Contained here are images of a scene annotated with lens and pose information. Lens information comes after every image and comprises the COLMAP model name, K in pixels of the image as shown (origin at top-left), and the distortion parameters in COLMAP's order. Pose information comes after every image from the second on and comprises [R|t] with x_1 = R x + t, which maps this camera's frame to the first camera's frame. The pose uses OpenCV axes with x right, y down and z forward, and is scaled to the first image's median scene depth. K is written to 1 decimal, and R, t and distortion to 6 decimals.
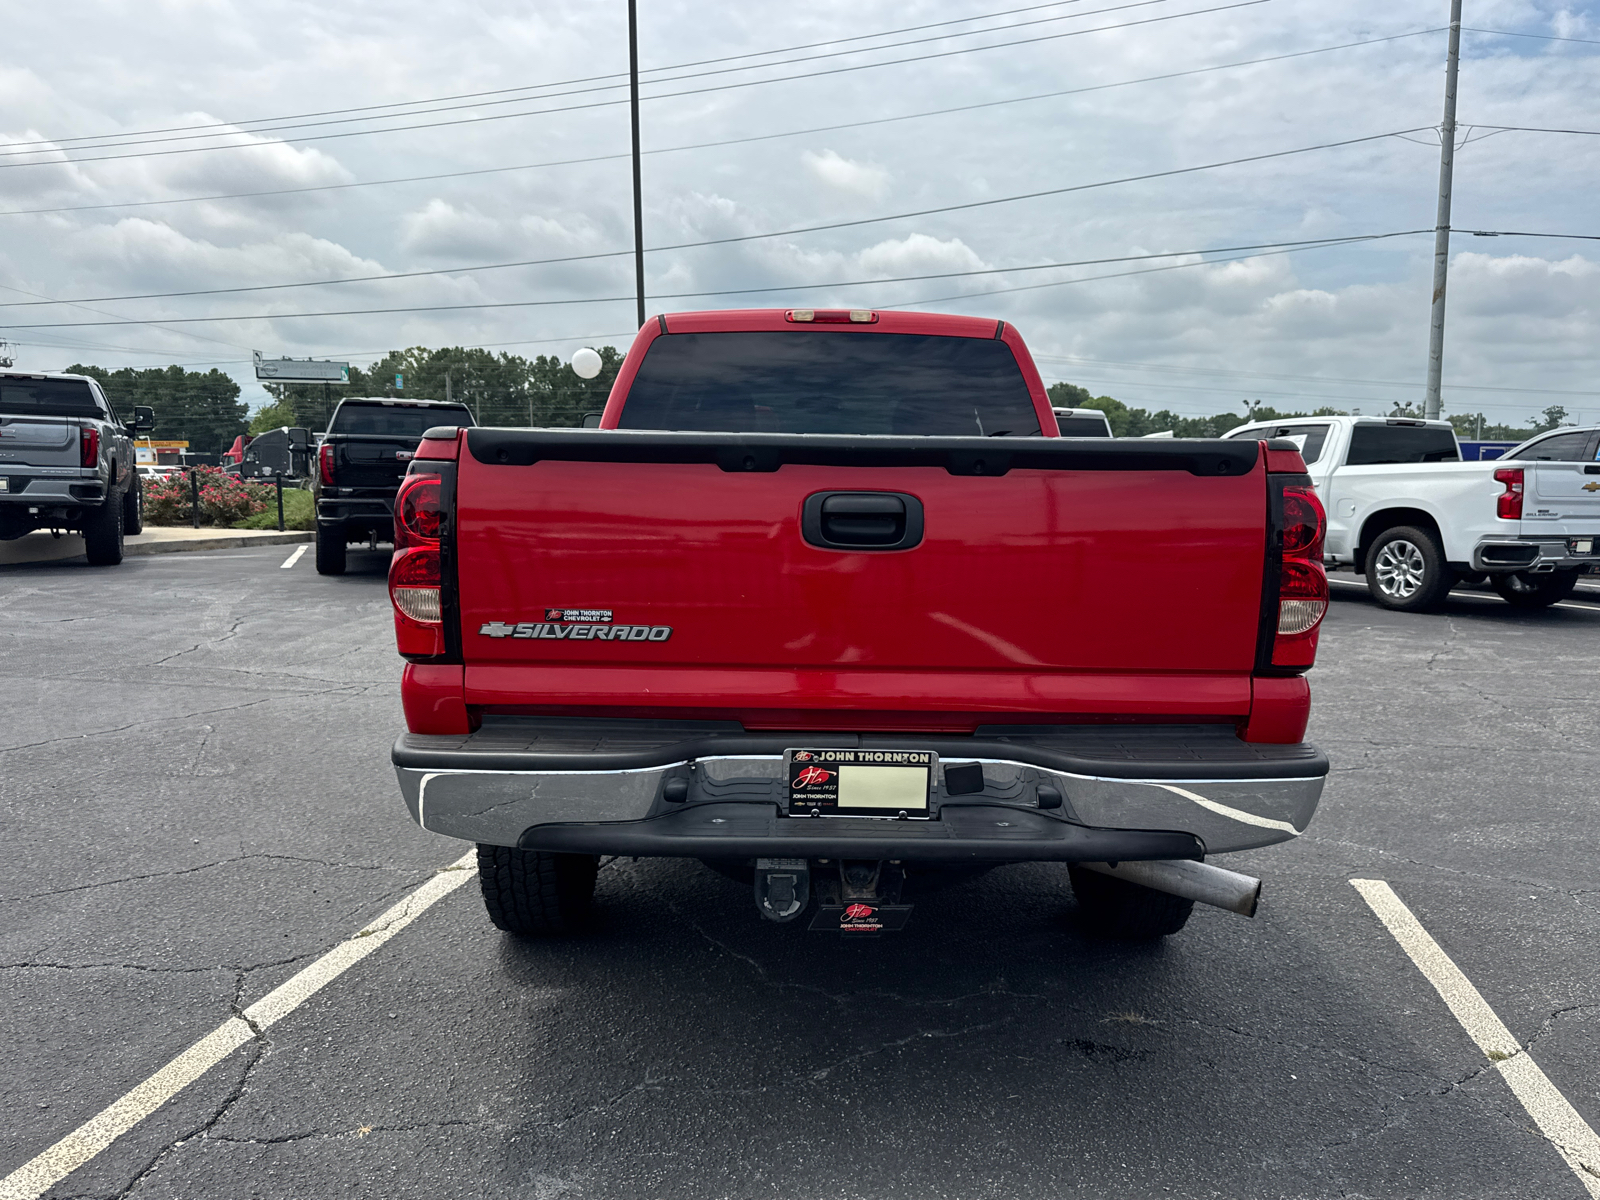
lens RADIAL K [[1184.2, 0, 803.7], [0, 1184.2, 589.8], [0, 0, 1]] dist [0.038294, -0.041609]
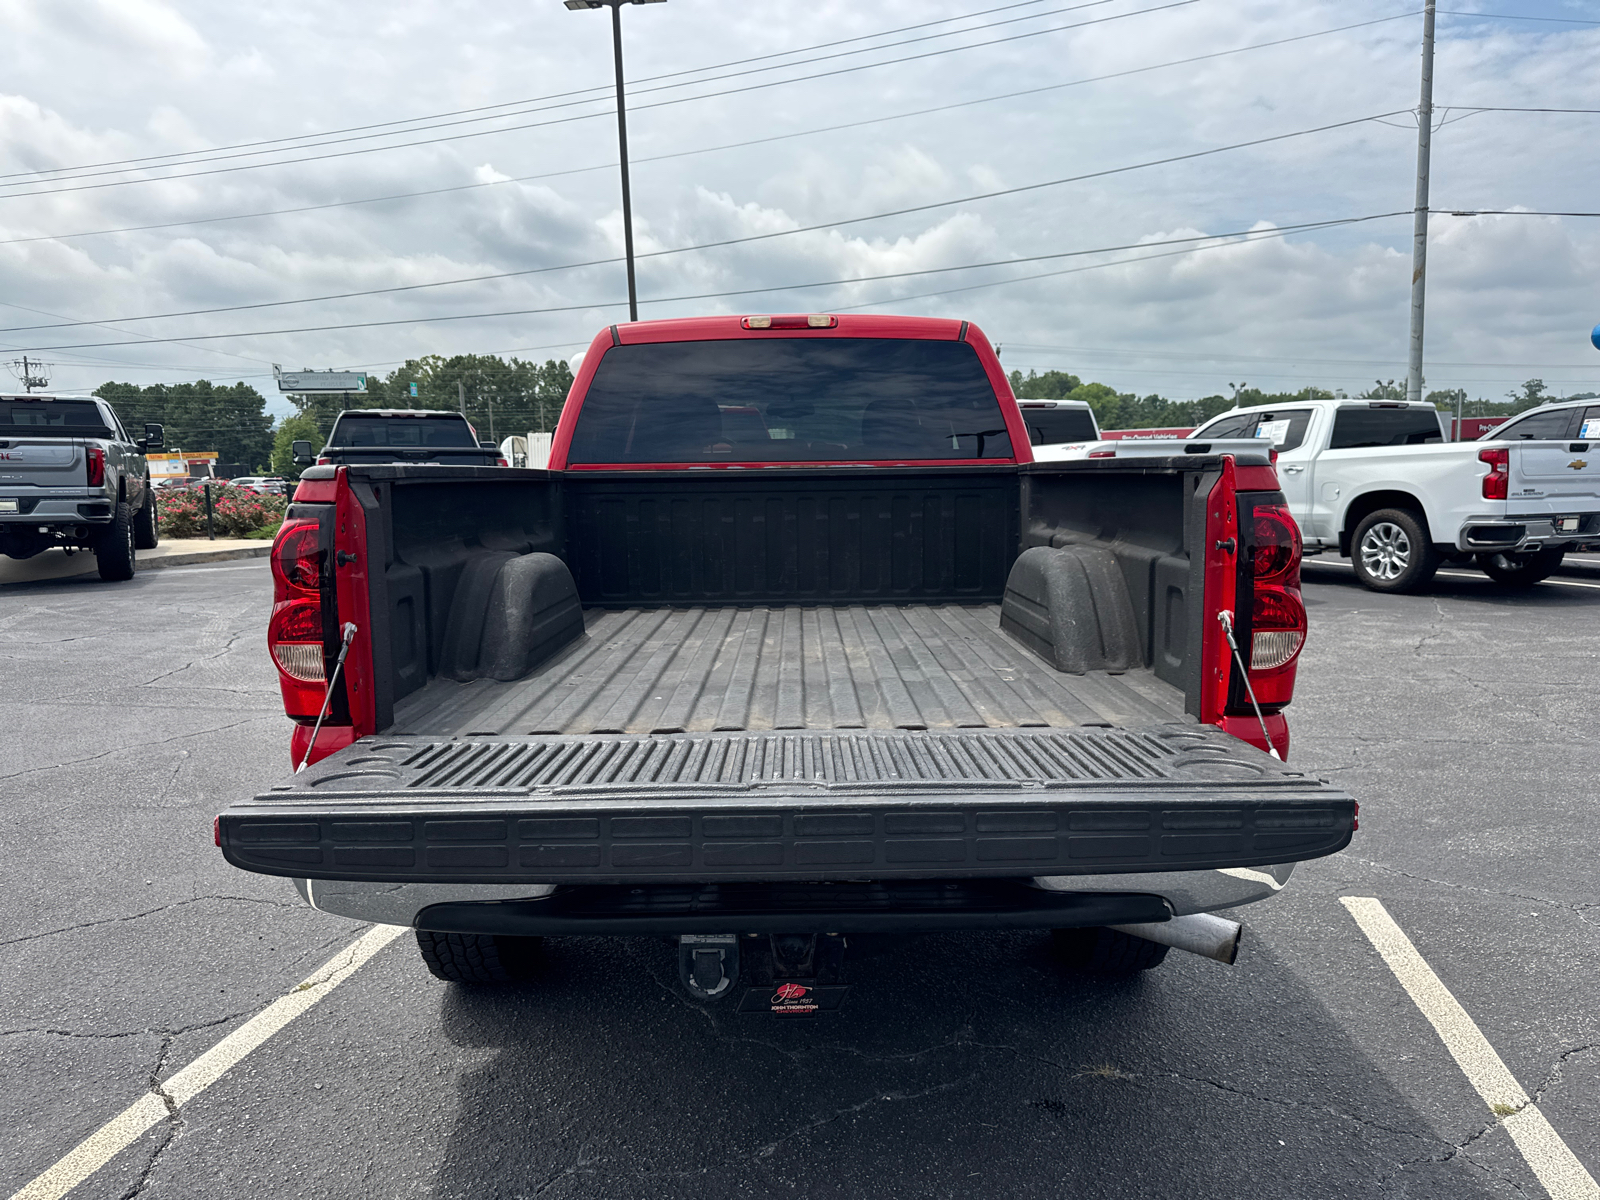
lens RADIAL K [[1135.9, 0, 792.6], [0, 1135.9, 592.7], [0, 0, 1]] dist [0.028077, -0.020439]
pose [[0.999519, -0.026857, -0.015526, 0.034769], [0.027061, 0.999548, 0.013068, -0.021916], [0.015168, -0.013482, 0.999794, 0.069156]]
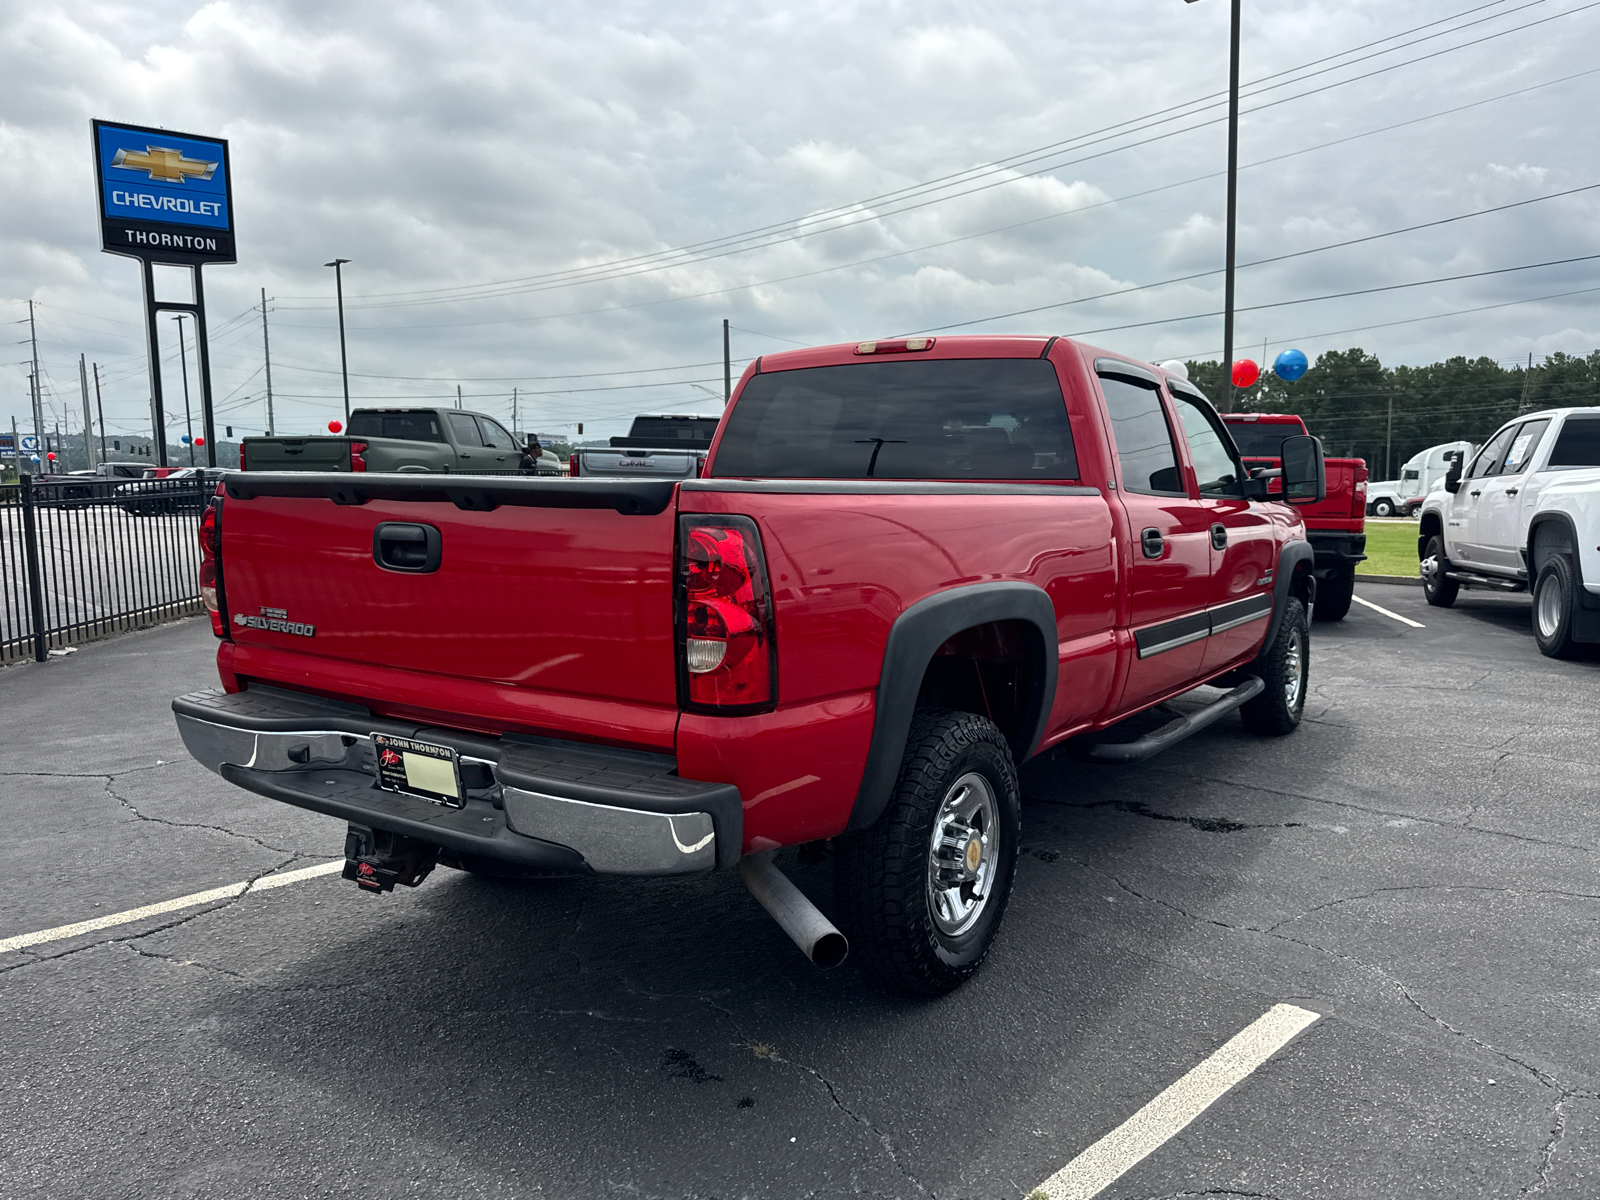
lens RADIAL K [[1184.2, 0, 812.1], [0, 1184.2, 614.6], [0, 0, 1]] dist [0.038294, -0.041609]
pose [[0.825427, 0.058494, -0.561471, 0.550716], [-0.054287, 0.998232, 0.024188, -0.021868], [0.561893, 0.010516, 0.827143, 0.123251]]
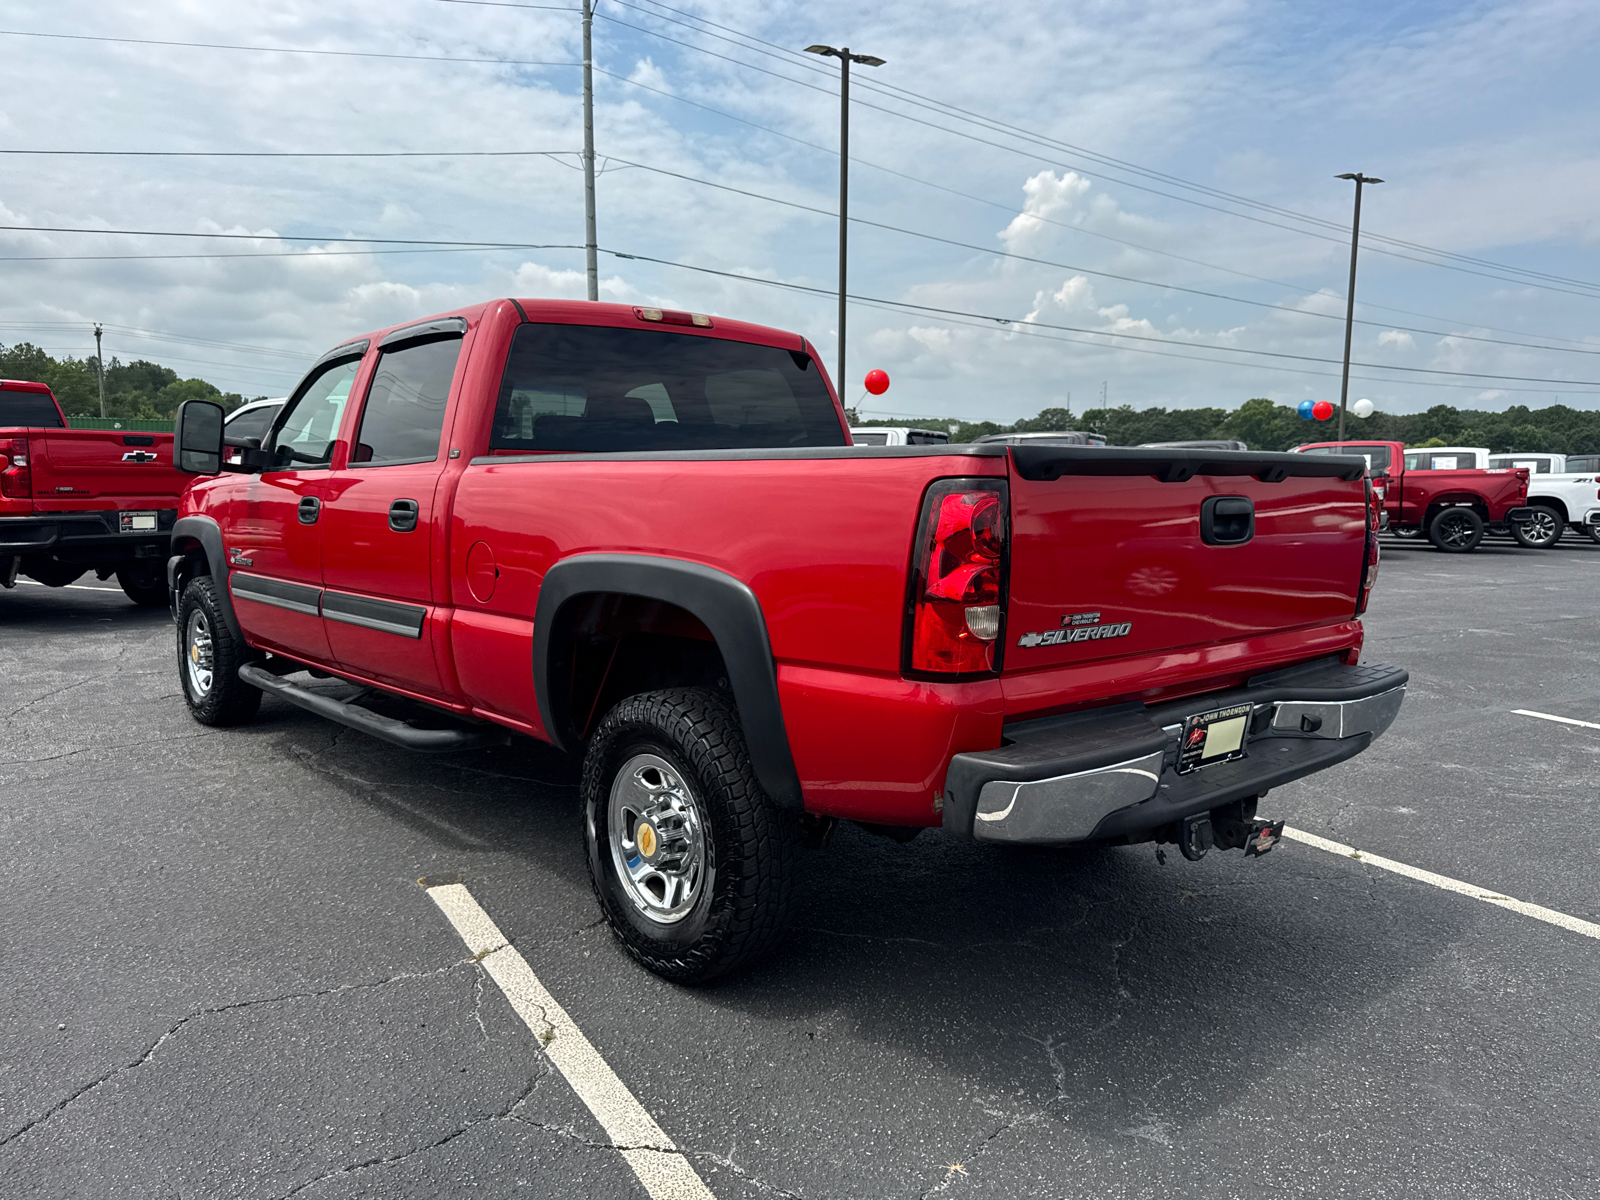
lens RADIAL K [[1184.2, 0, 784.6], [0, 1184.2, 612.6], [0, 0, 1]] dist [0.038294, -0.041609]
pose [[0.761574, -0.085927, 0.642356, -0.563895], [0.068215, 0.996294, 0.052397, -0.030768], [-0.644478, 0.003915, 0.764613, 0.184118]]
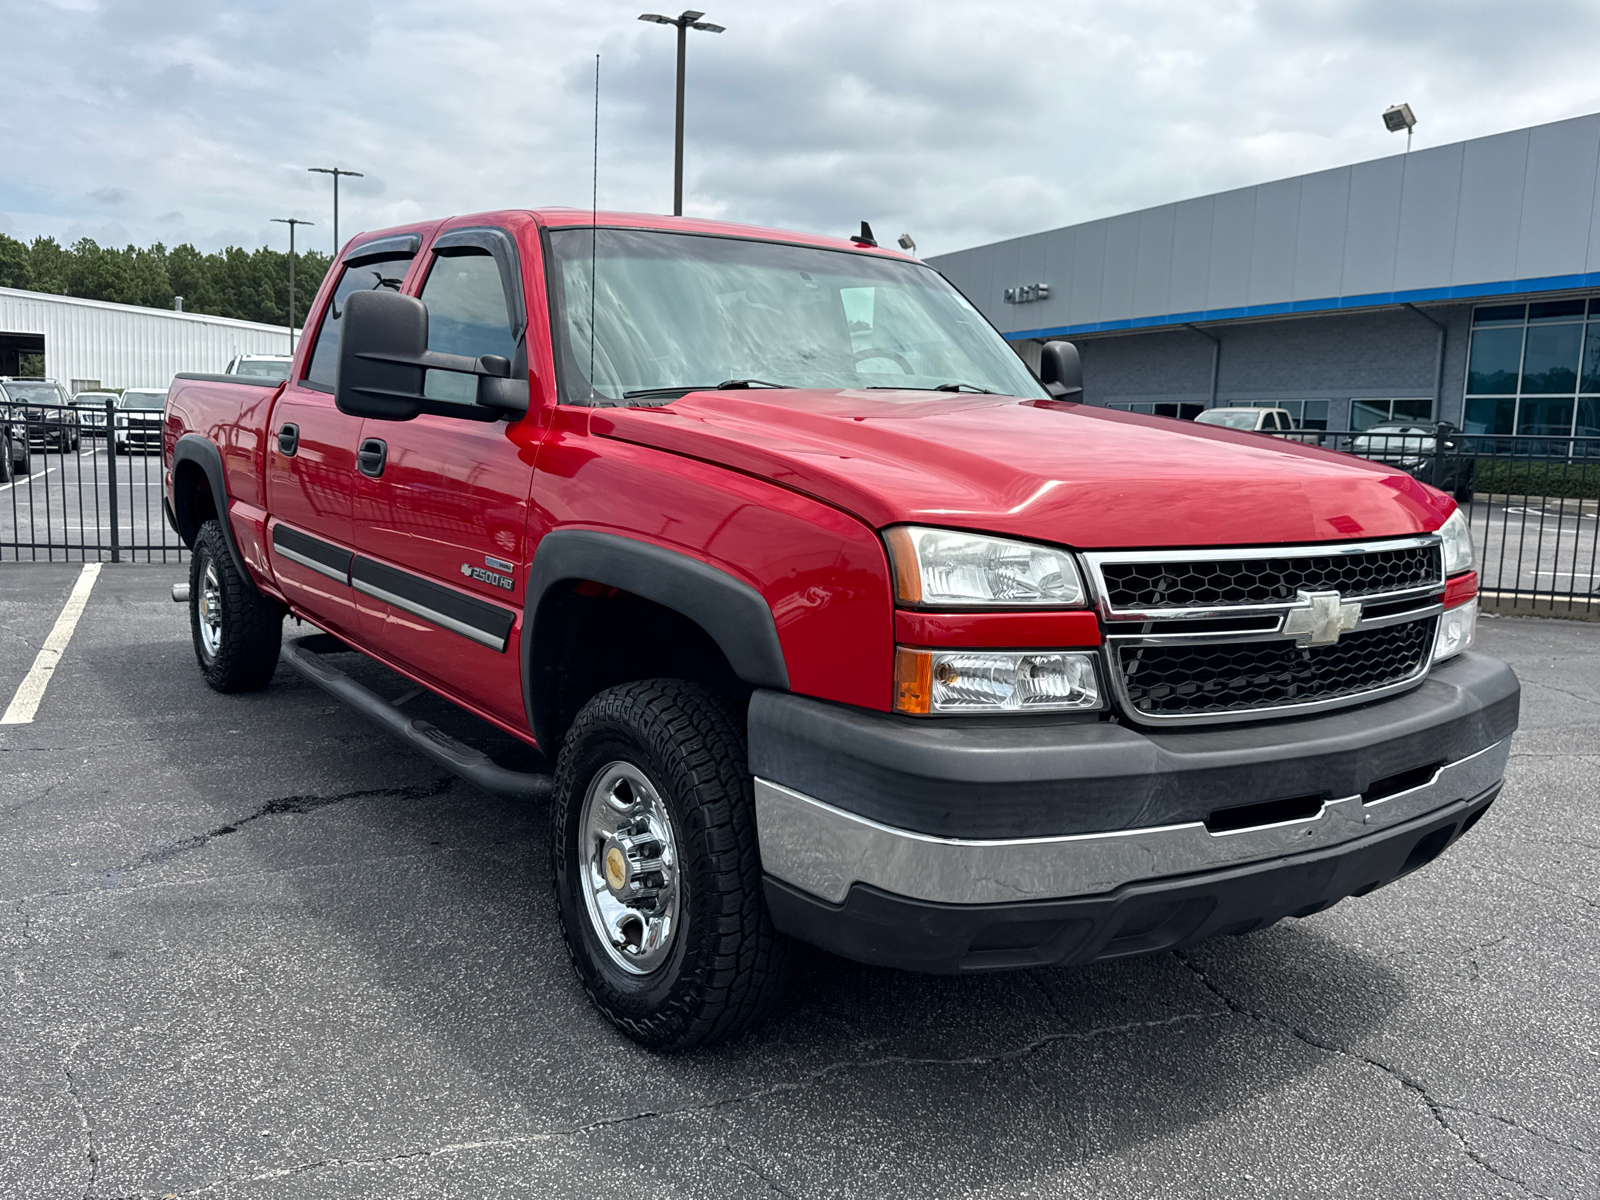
lens RADIAL K [[1382.6, 0, 796.0], [0, 1382.6, 597.0], [0, 0, 1]] dist [0.041061, -0.011842]
pose [[-0.825394, 0.036997, -0.563344, 0.522186], [-0.103277, 0.971117, 0.215095, -0.224903], [0.555030, 0.235718, -0.797733, 2.178188]]
